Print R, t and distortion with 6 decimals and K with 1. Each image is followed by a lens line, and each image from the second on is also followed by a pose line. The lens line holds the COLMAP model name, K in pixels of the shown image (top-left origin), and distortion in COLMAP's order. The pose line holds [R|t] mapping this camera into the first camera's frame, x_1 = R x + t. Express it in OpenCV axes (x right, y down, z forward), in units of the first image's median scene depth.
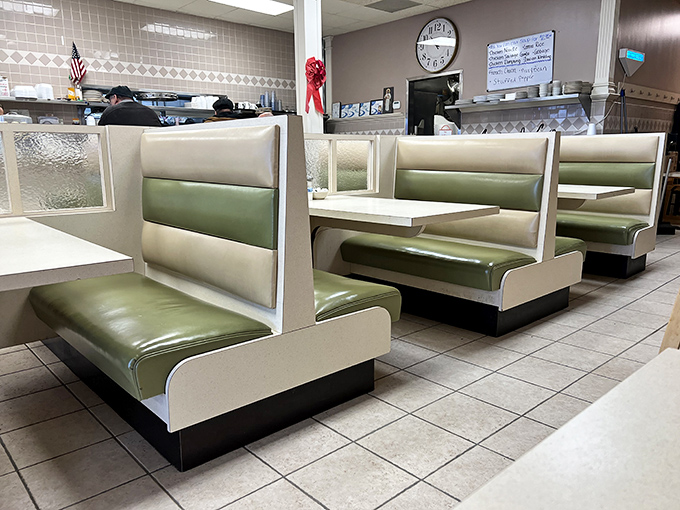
lens RADIAL K [[531.0, 0, 344.1], [0, 531.0, 242.9], [0, 0, 1]] dist [0.052973, -0.003583]
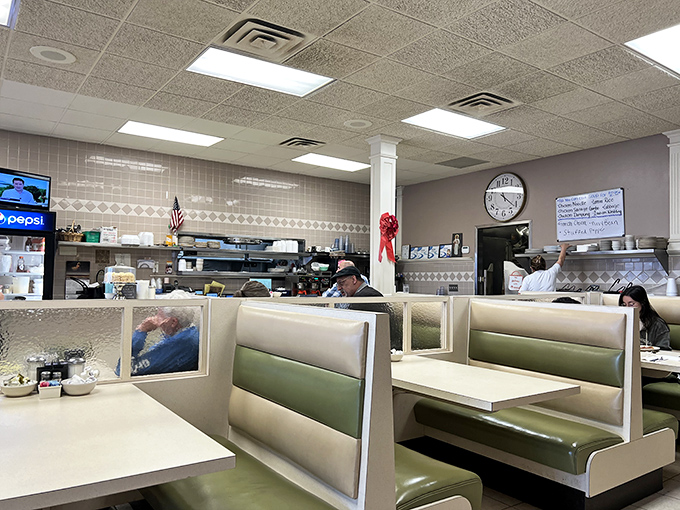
lens RADIAL K [[528.5, 0, 351.1], [0, 528.5, 256.0], [0, 0, 1]] dist [0.108729, -0.115336]
pose [[0.993746, 0.013929, -0.110793, -0.010575], [-0.036679, 0.977854, -0.206049, -0.036291], [0.105469, 0.208824, 0.972249, -0.029394]]
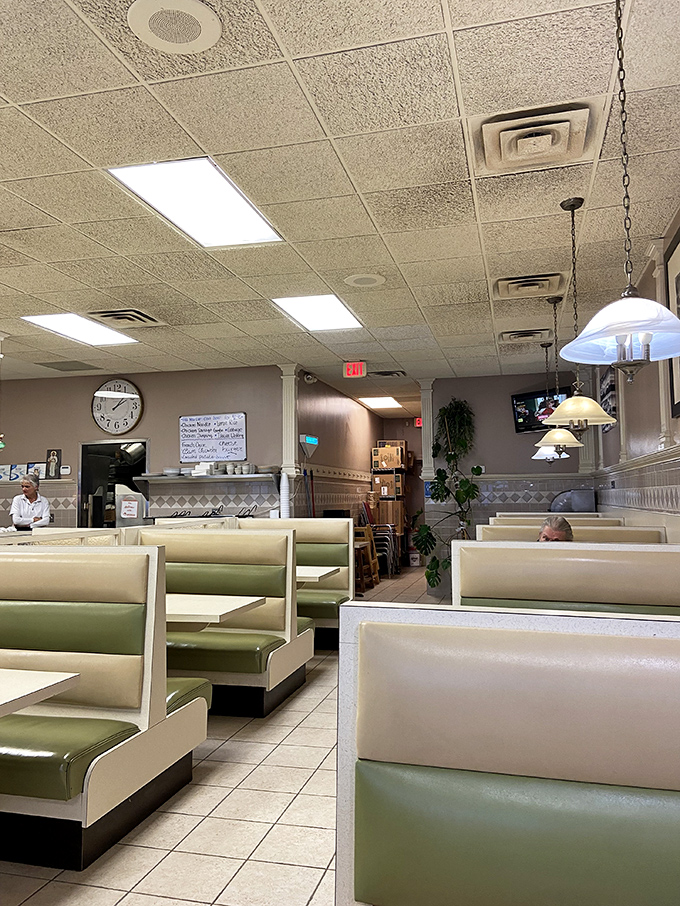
lens RADIAL K [[704.1, 0, 340.8], [0, 704.1, 410.5], [0, 0, 1]] dist [0.108729, -0.115336]
pose [[0.840324, 0.062824, 0.538431, -0.204590], [0.096446, 0.960088, -0.262545, -0.015379], [-0.533435, 0.272552, 0.800726, -0.219087]]
